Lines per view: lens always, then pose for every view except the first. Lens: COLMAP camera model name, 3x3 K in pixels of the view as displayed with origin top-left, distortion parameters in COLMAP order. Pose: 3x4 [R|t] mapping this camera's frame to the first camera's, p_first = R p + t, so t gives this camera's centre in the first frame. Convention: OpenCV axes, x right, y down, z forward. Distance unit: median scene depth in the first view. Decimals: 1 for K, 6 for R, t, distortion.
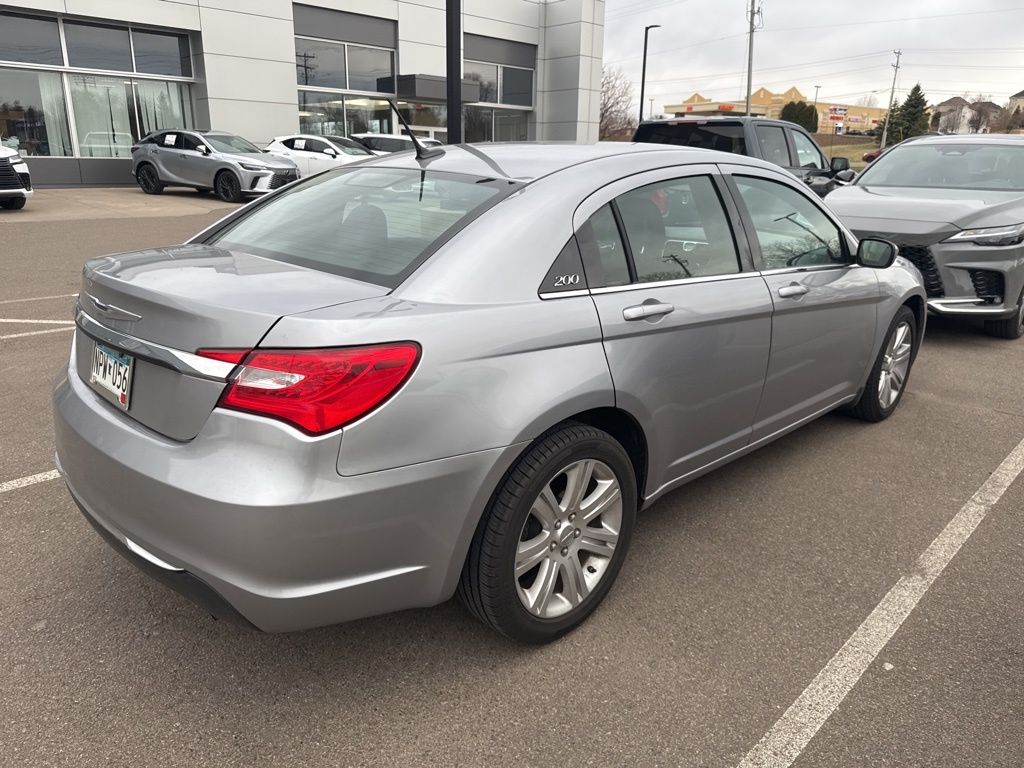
lens RADIAL K [[724.3, 0, 508.0], [0, 724.3, 379.0], [0, 0, 1]] dist [0.037427, -0.046959]
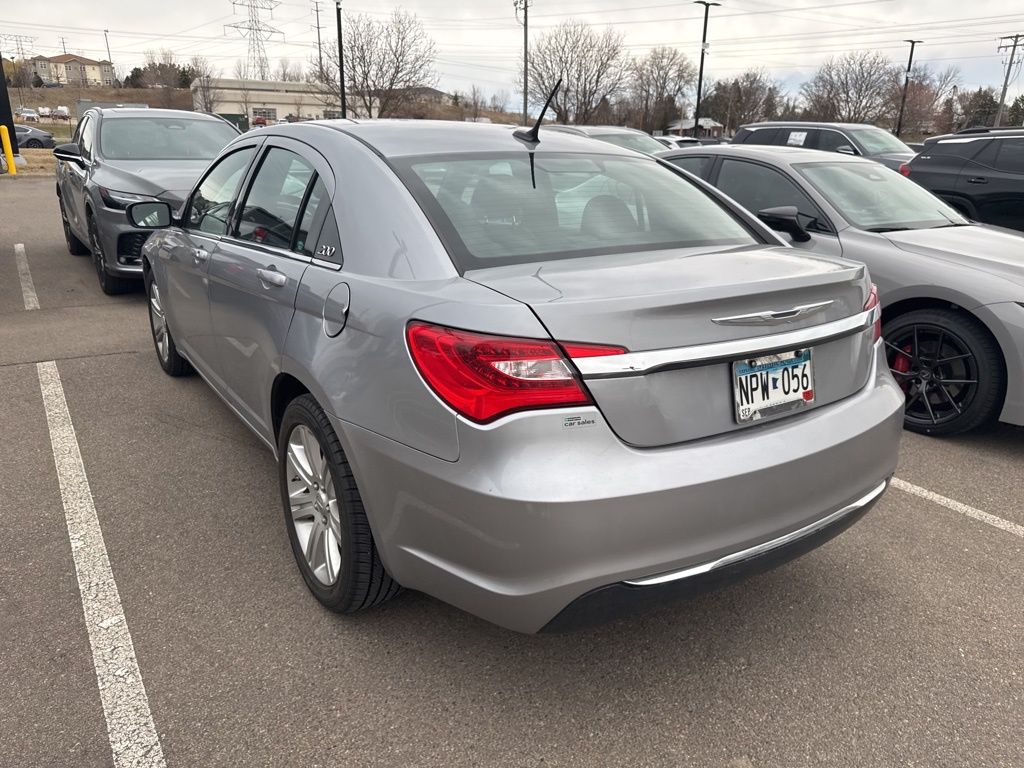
lens RADIAL K [[728.8, 0, 514.9], [0, 728.8, 390.7], [0, 0, 1]] dist [0.008769, -0.008946]
pose [[0.190965, -0.320644, 0.927750, -0.731284], [0.269516, 0.925947, 0.264545, -0.167228], [-0.943872, 0.199525, 0.263242, 0.537191]]
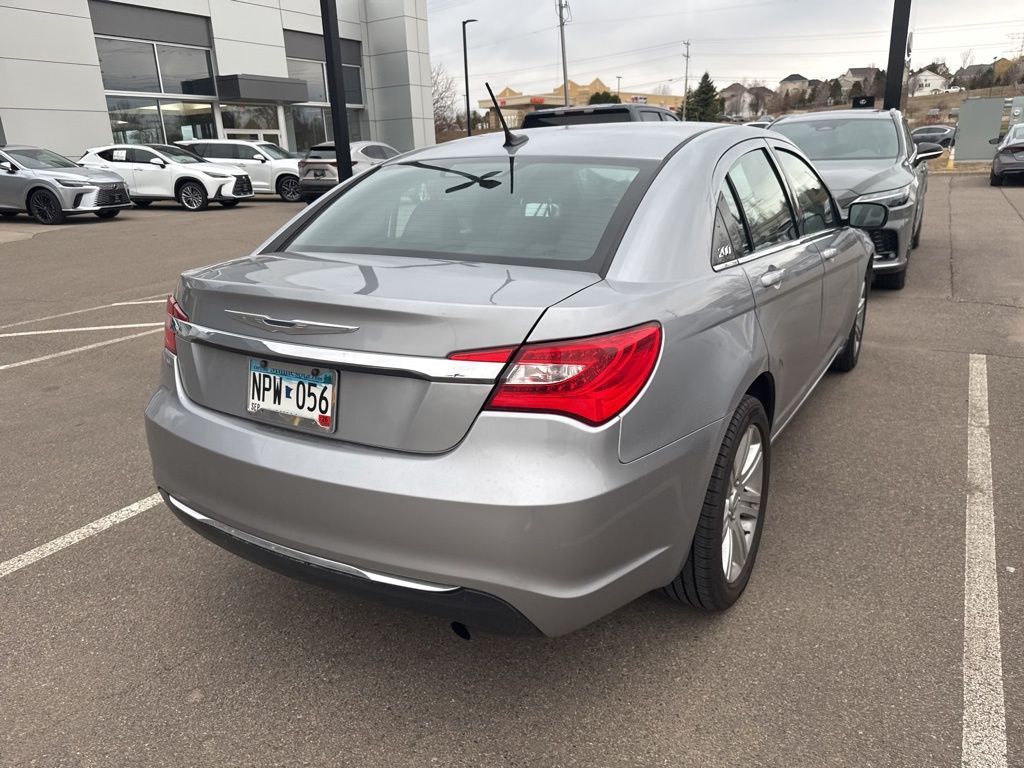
lens RADIAL K [[728.8, 0, 514.9], [0, 728.8, 390.7], [0, 0, 1]] dist [0.008769, -0.008946]
pose [[0.968540, -0.122127, 0.216829, -0.236598], [0.118454, 0.992509, 0.029911, -0.004538], [-0.218857, -0.003286, 0.975751, 0.031480]]
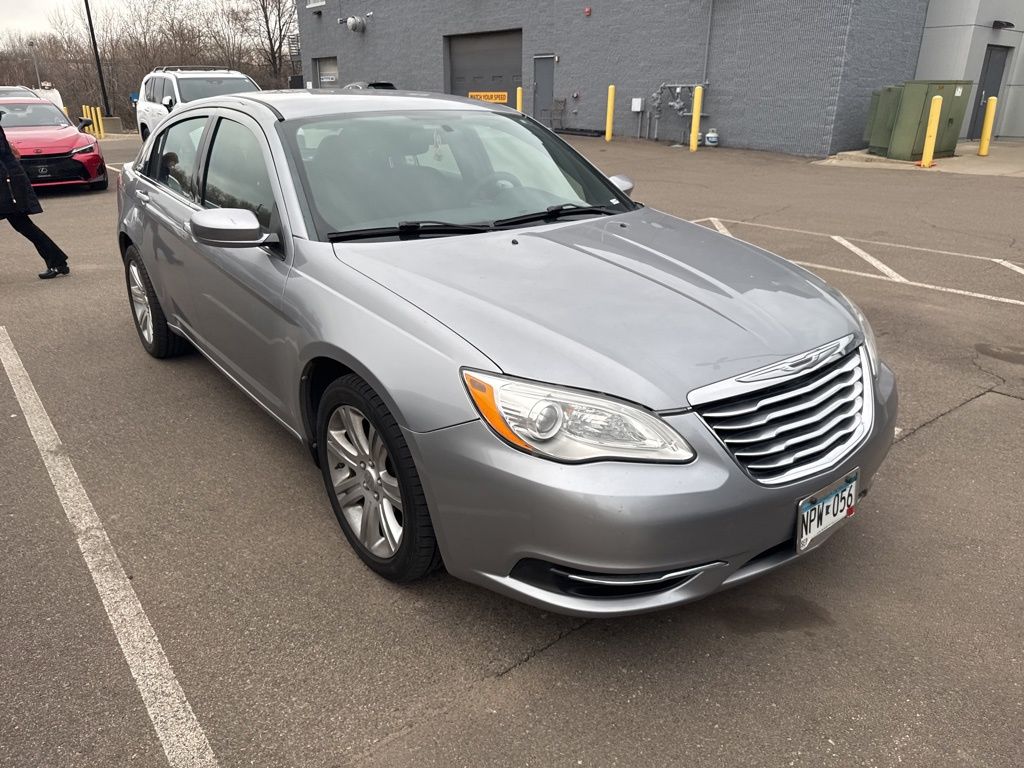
lens RADIAL K [[735.8, 0, 516.5], [0, 735.8, 387.2], [0, 0, 1]] dist [0.007366, -0.005277]
pose [[-0.121217, 0.348184, -0.929556, 1.031365], [-0.294089, 0.881820, 0.368653, -0.332713], [0.948060, 0.318059, -0.004495, 1.112715]]
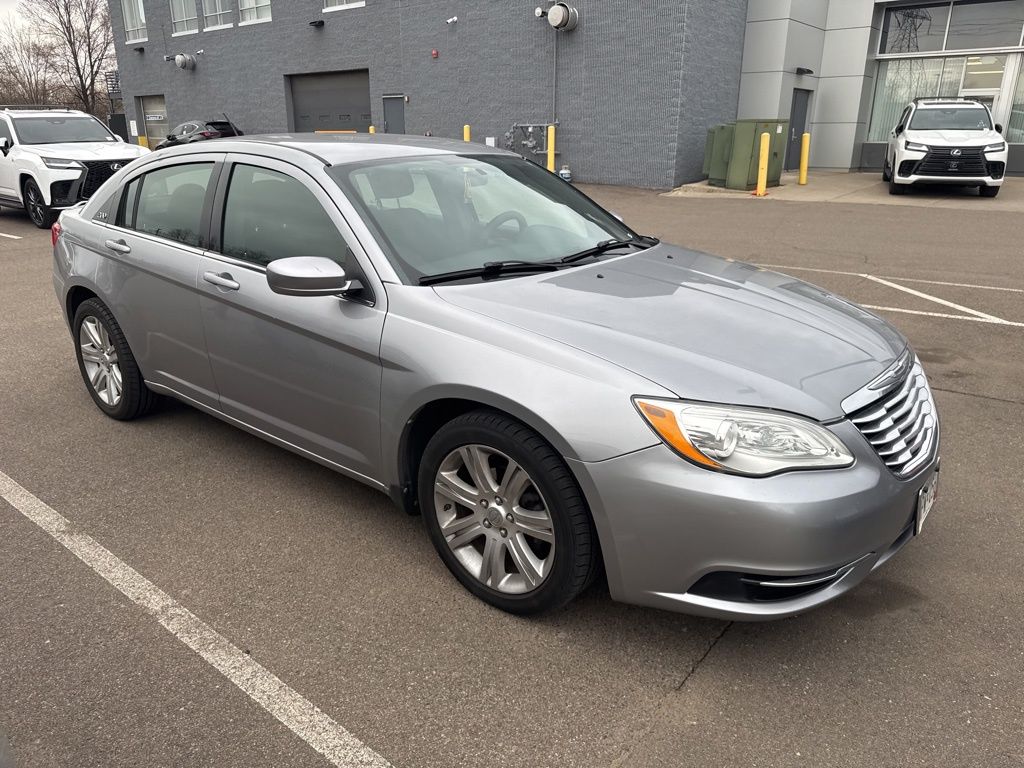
lens RADIAL K [[727.4, 0, 512.1], [0, 727.4, 383.4], [0, 0, 1]] dist [0.053944, -0.060468]
pose [[0.095306, 0.303927, -0.947916, 1.051050], [-0.286047, 0.920450, 0.266361, -0.276613], [0.953464, 0.245763, 0.174662, 0.908281]]
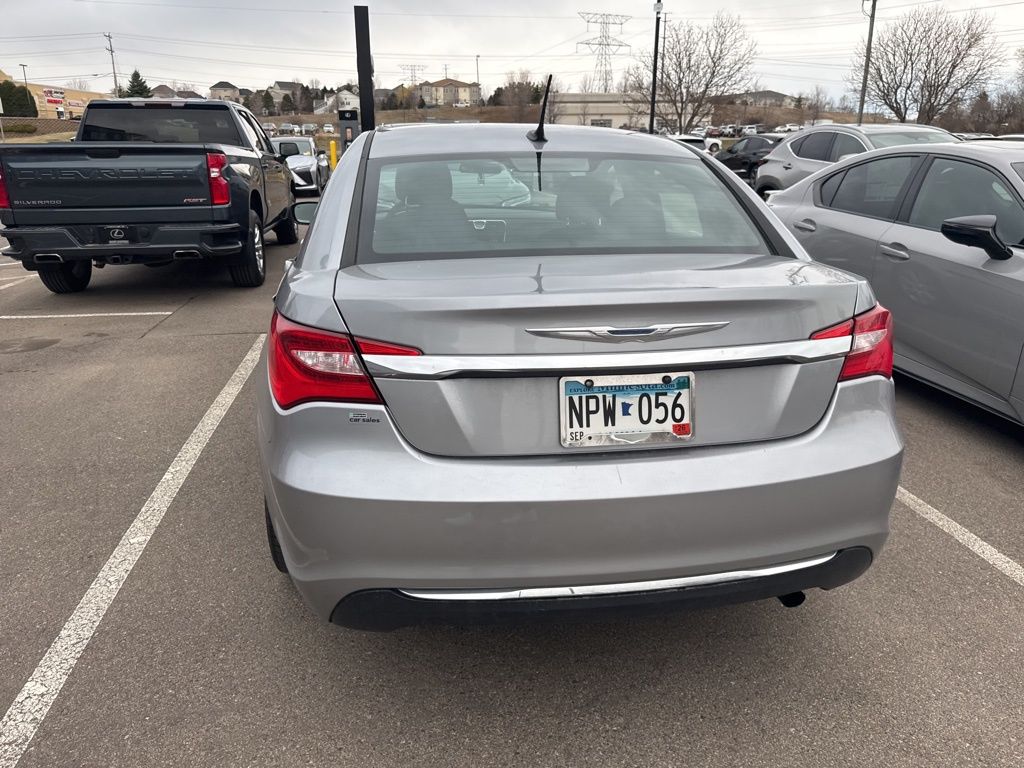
lens RADIAL K [[726.4, 0, 520.3], [0, 726.4, 388.2], [0, 0, 1]] dist [0.023634, -0.026656]
pose [[0.581325, -0.264512, 0.769477, -0.612433], [0.243198, 0.958940, 0.145909, -0.090080], [-0.776476, 0.102315, 0.621785, 0.298355]]
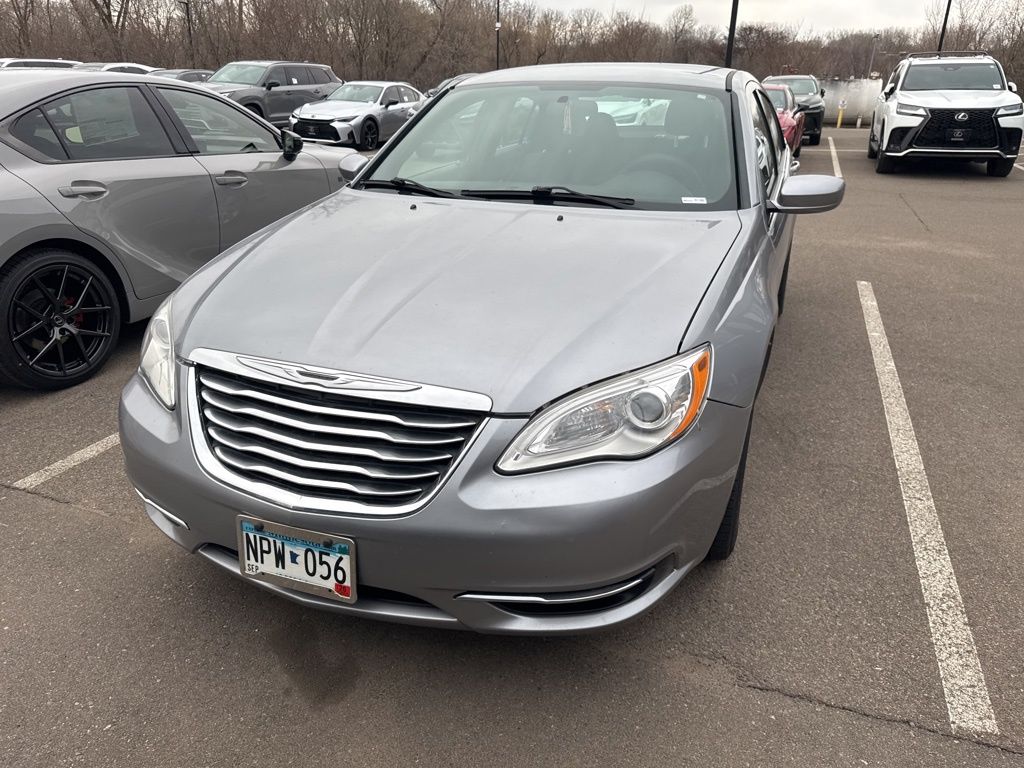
lens RADIAL K [[735.8, 0, 516.5], [0, 735.8, 387.2], [0, 0, 1]] dist [0.007366, -0.005277]
pose [[-0.912075, 0.130795, -0.388603, 0.600557], [-0.145704, 0.782509, 0.605351, -0.477989], [0.383263, 0.608747, -0.694649, 1.614823]]
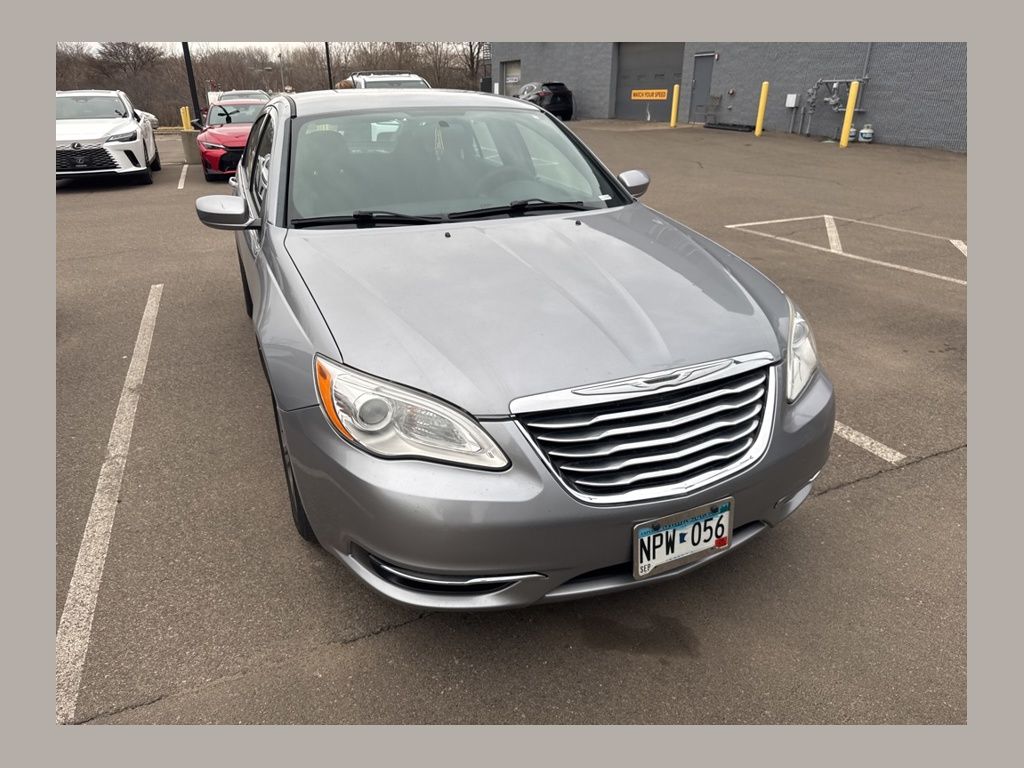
lens RADIAL K [[655.0, 0, 501.0], [0, 655.0, 384.5], [0, 0, 1]] dist [0.000903, -0.001956]
pose [[-0.379804, 0.360542, -0.851914, 0.932909], [-0.268425, 0.838347, 0.474470, -0.385979], [0.885267, 0.408881, -0.221630, 1.288708]]
